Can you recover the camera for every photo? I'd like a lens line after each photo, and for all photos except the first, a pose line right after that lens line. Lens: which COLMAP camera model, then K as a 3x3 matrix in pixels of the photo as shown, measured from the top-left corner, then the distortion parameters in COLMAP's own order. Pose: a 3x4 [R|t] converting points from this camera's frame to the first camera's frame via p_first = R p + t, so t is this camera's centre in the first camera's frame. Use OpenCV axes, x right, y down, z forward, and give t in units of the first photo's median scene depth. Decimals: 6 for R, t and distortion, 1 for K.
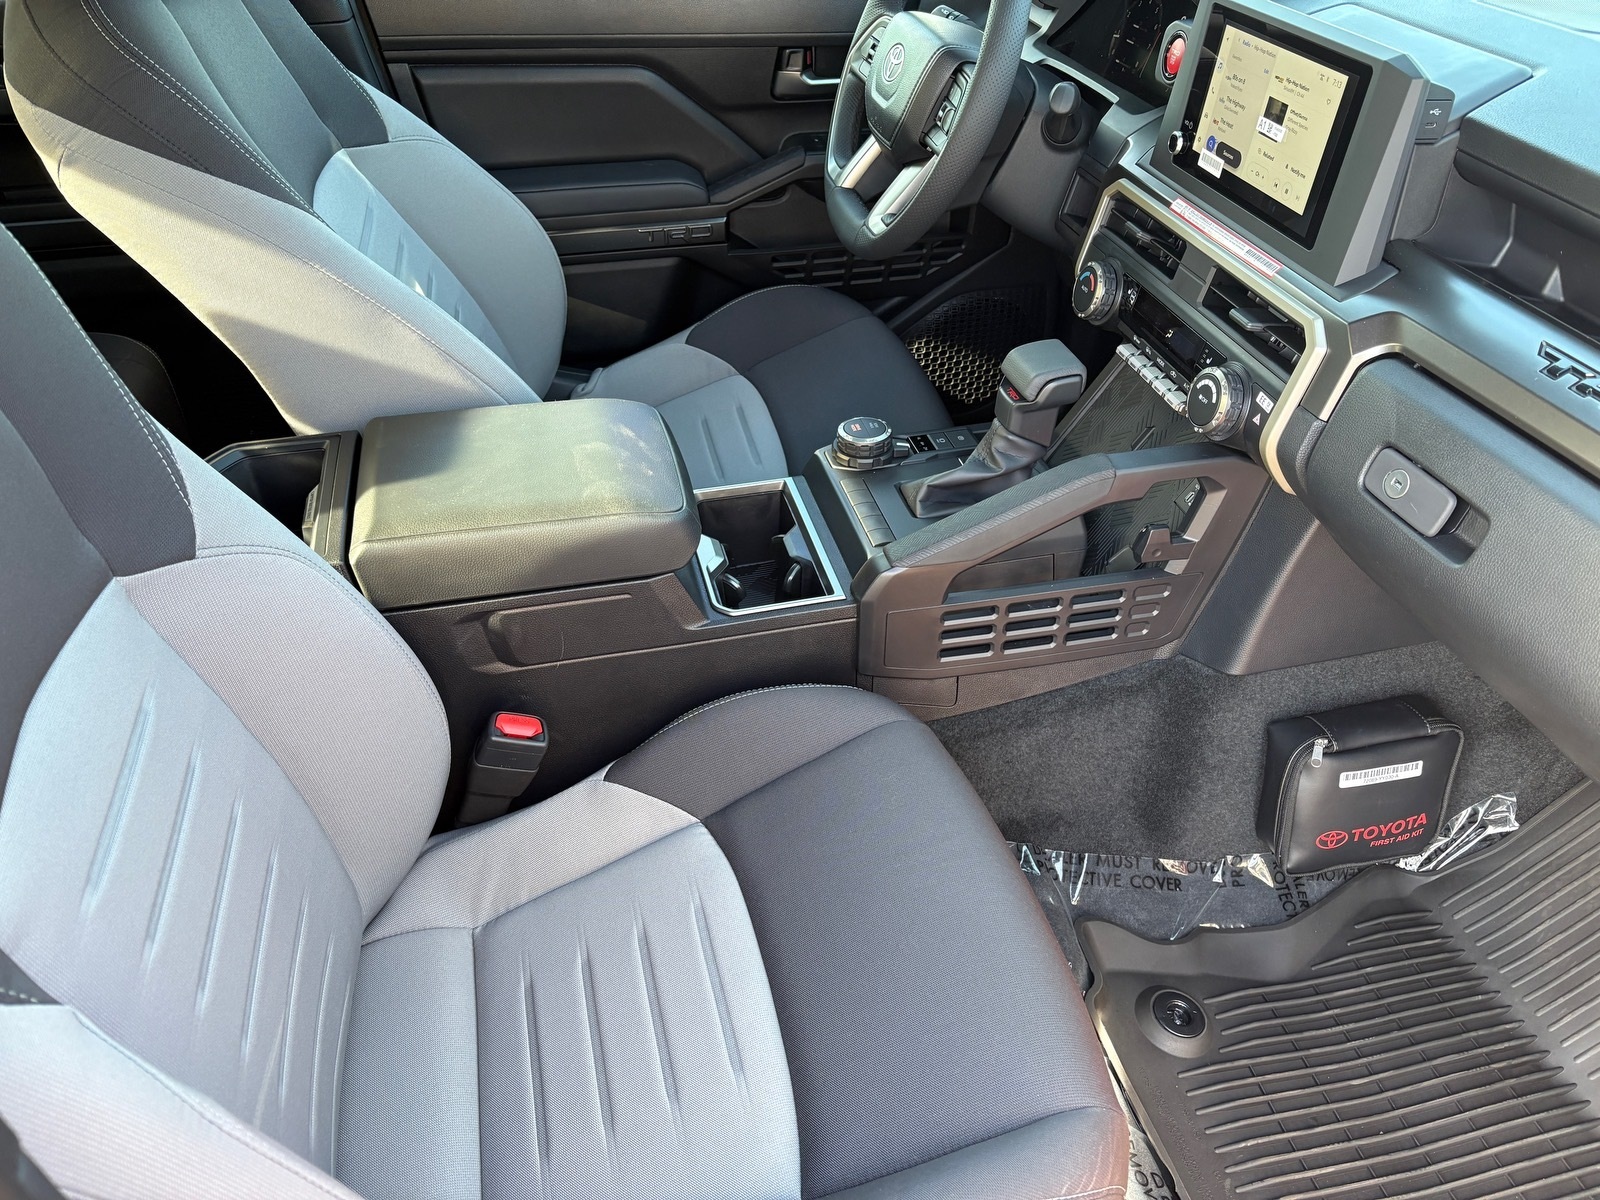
lens RADIAL K [[1227.8, 0, 801.5], [0, 1227.8, 604.2], [0, 0, 1]] dist [0.032550, -0.029846]
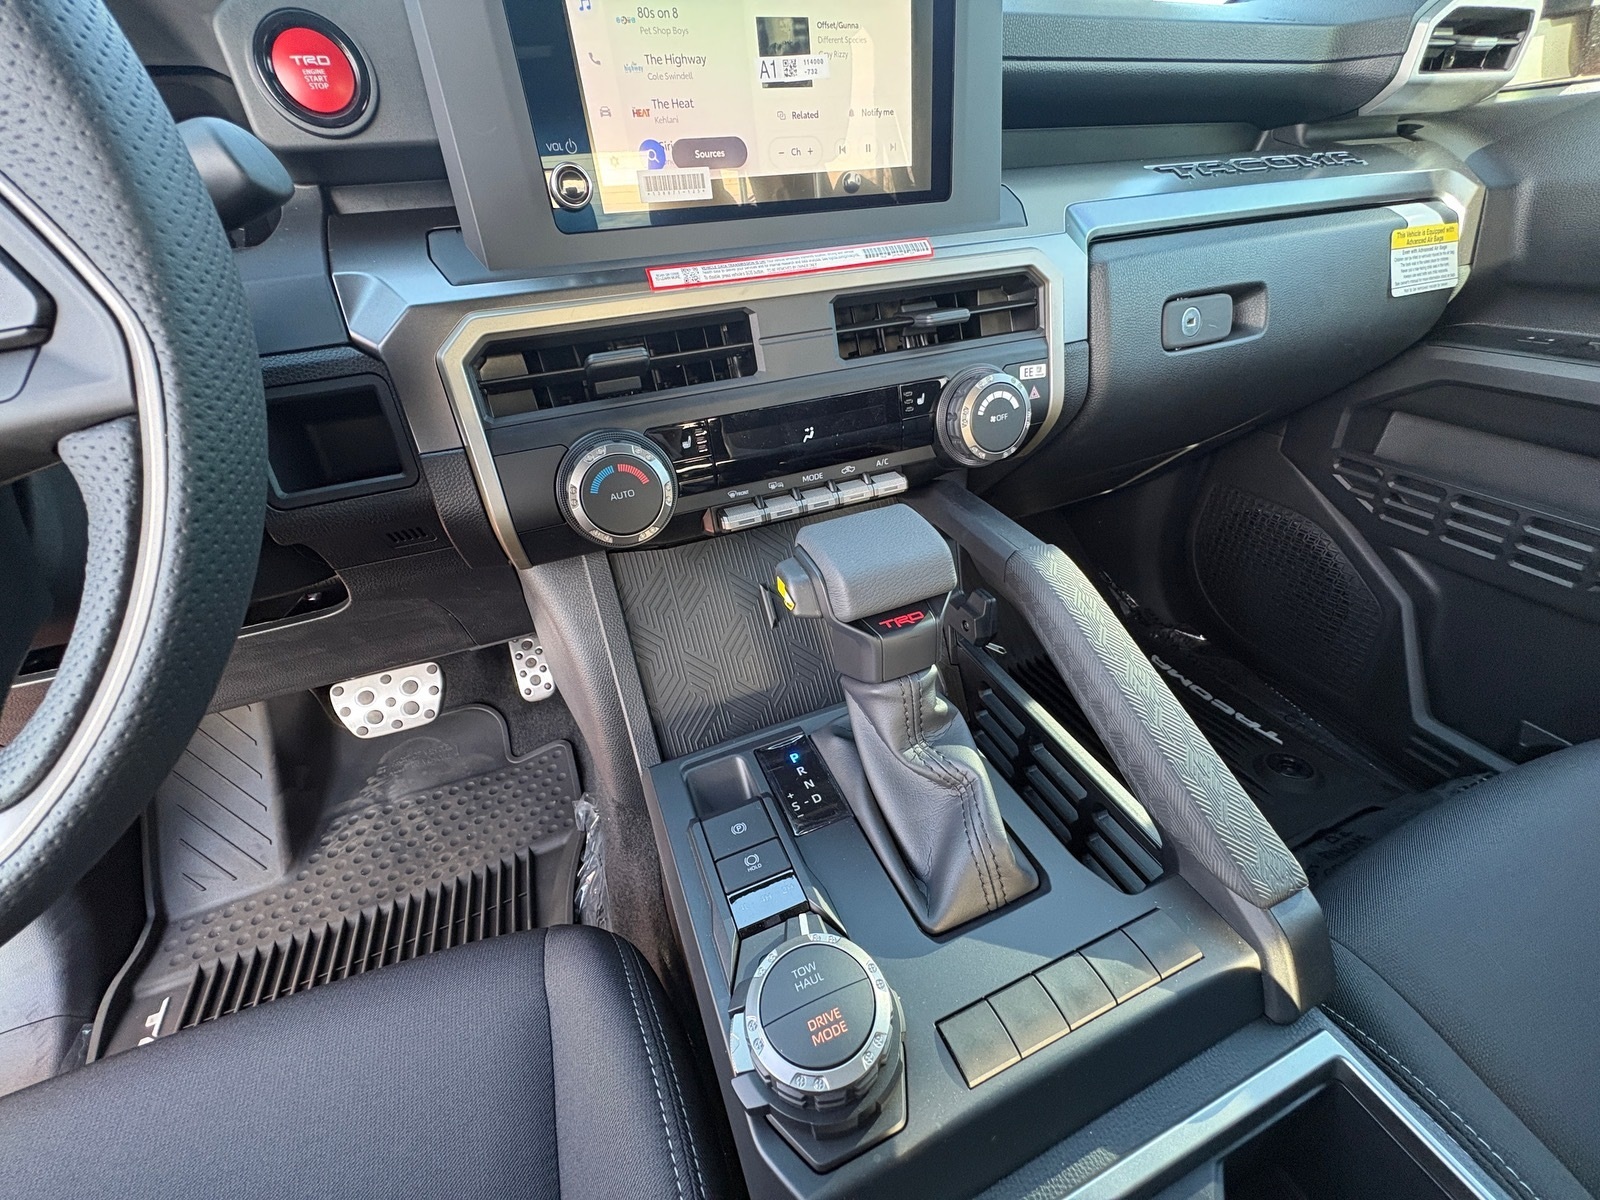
lens RADIAL K [[638.4, 0, 801.6], [0, 638.4, 595.2], [0, 0, 1]] dist [0.007064, -0.001685]
pose [[-0.153336, -0.542363, 0.826033, -0.047215], [0.630517, 0.589945, 0.504394, -0.364996], [-0.760879, 0.598170, 0.251509, 1.013154]]
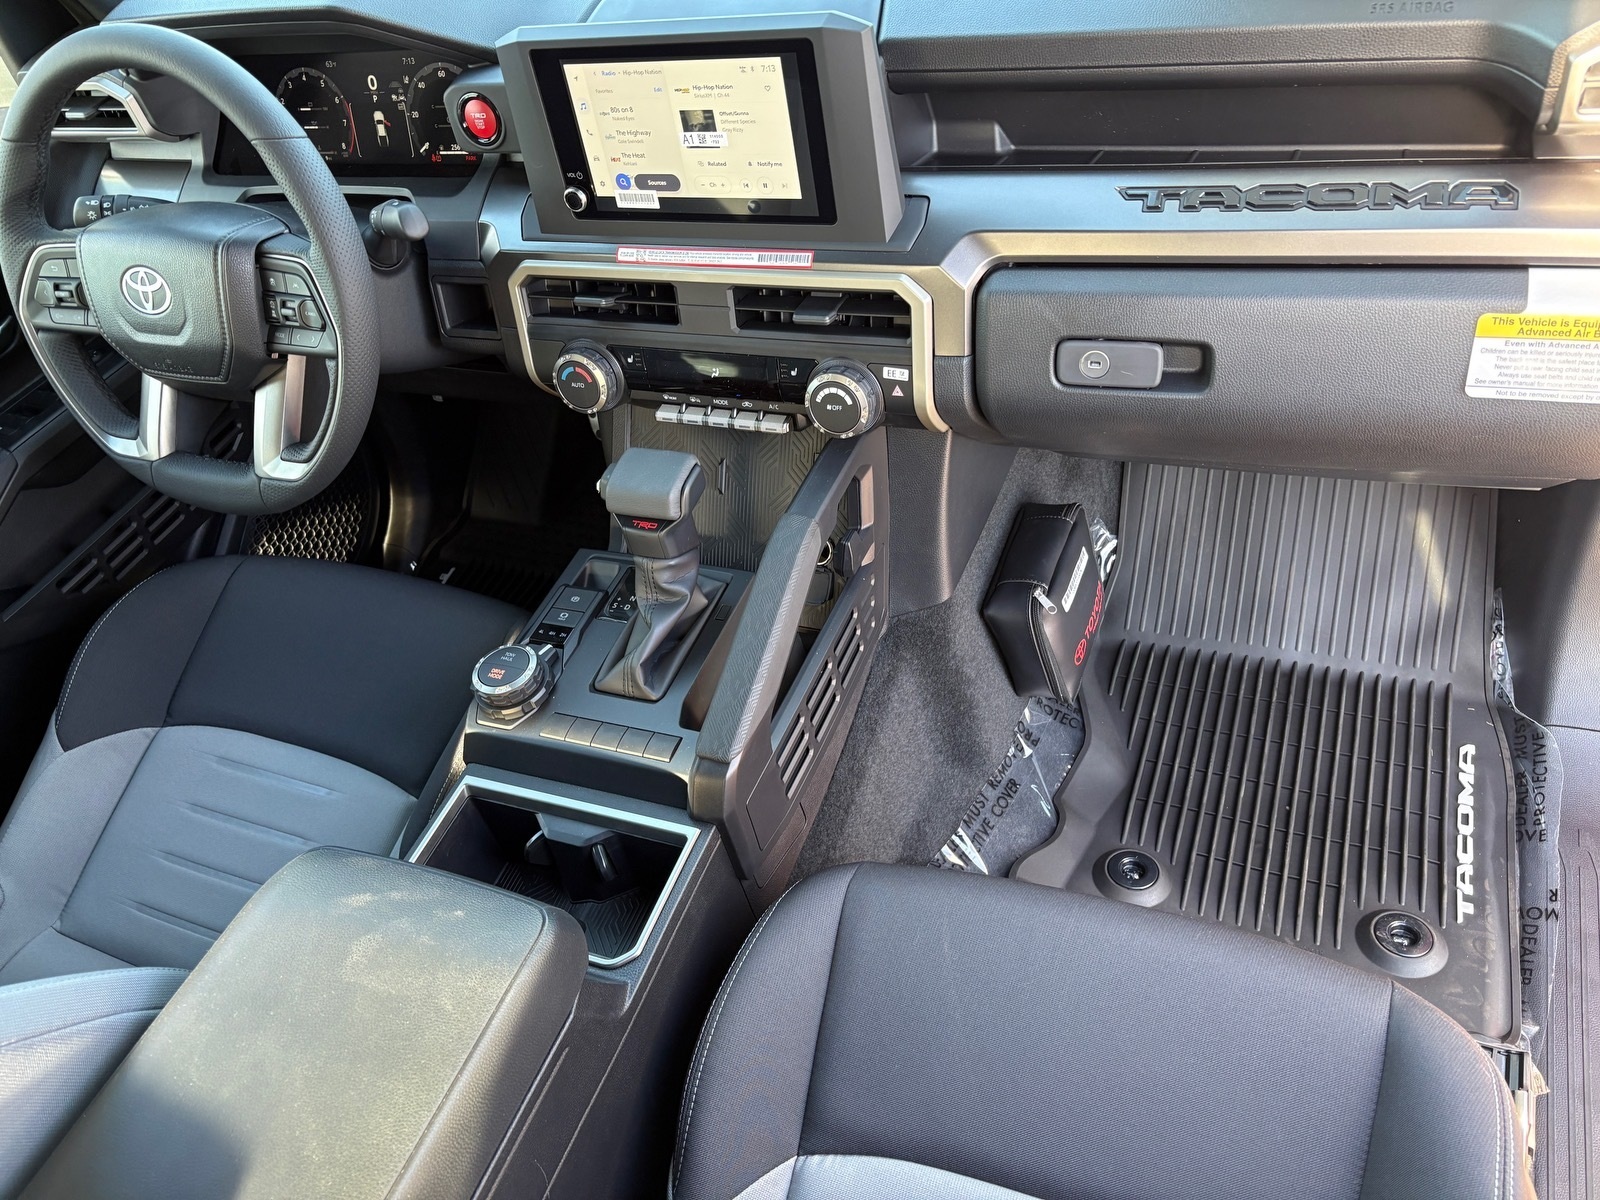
lens RADIAL K [[1227.8, 0, 799.9], [0, 1227.8, 586.2], [0, 0, 1]] dist [0.032550, -0.029846]
pose [[0.565515, -0.643639, 0.515676, -0.256285], [0.627952, 0.741381, 0.236709, -0.291130], [-0.534667, 0.189957, 0.823436, 0.247978]]
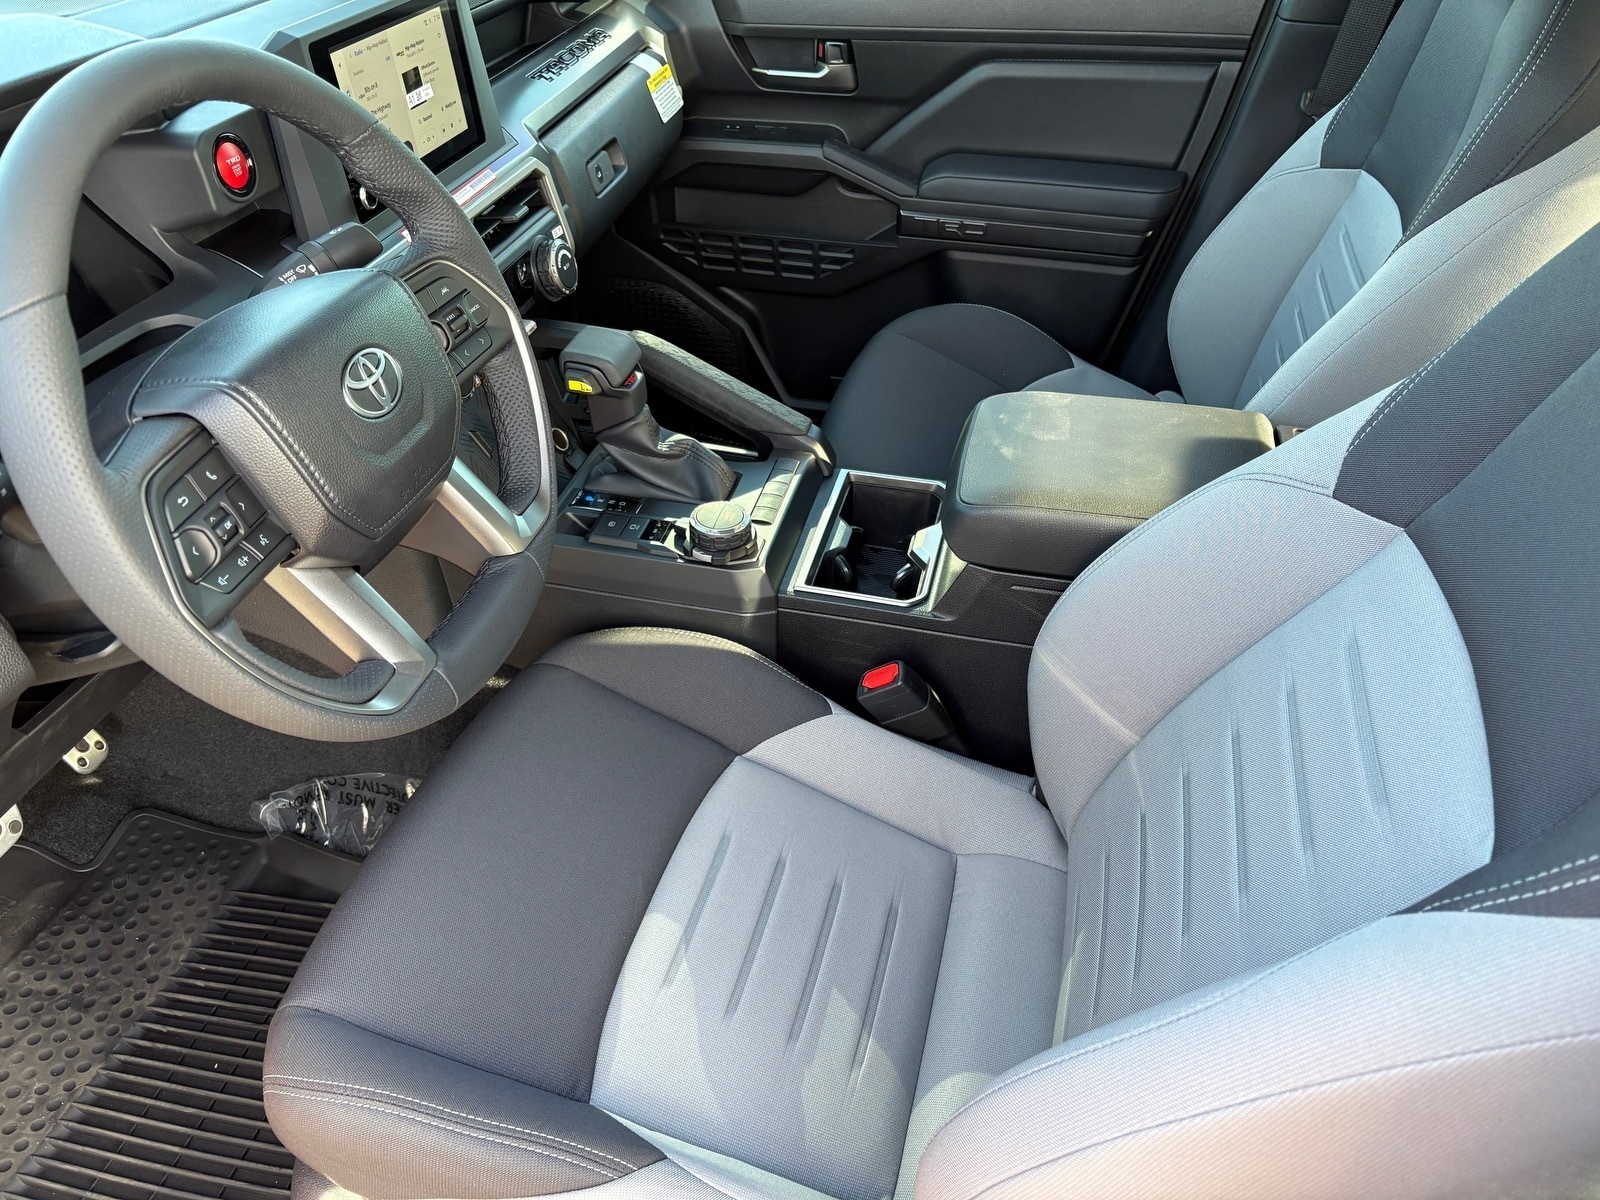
lens RADIAL K [[1227.8, 0, 793.6], [0, 1227.8, 590.8], [0, 0, 1]] dist [0.032550, -0.029846]
pose [[-0.892116, -0.278123, 0.356056, -0.377294], [0.258374, 0.332439, 0.907043, -1.053806], [-0.370637, 0.901183, -0.224715, 1.412331]]
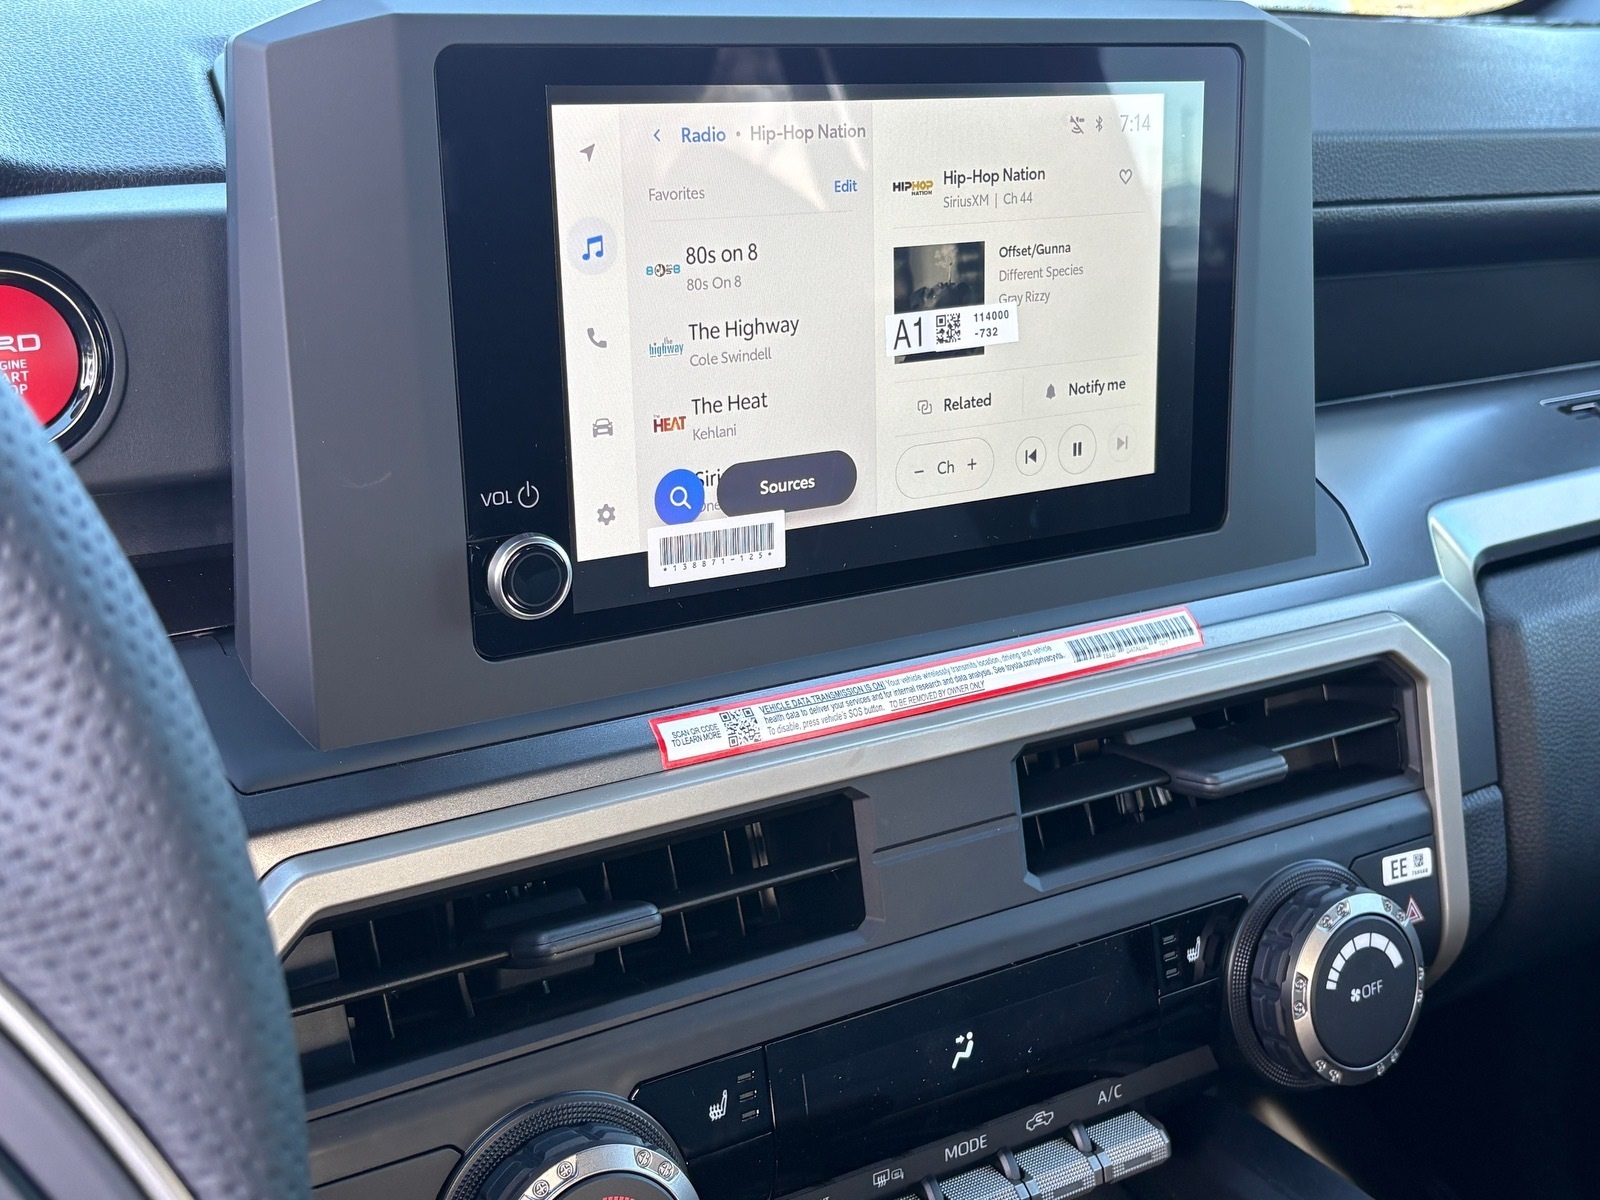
lens RADIAL K [[1947.5, 0, 783.6], [0, 1947.5, 612.9], [0, 0, 1]] dist [0.067777, 0.000000]
pose [[-0.333575, -0.309984, 0.890302, -0.068420], [0.539656, 0.711561, 0.449946, -0.545935], [-0.772981, 0.630548, -0.070074, 1.047882]]
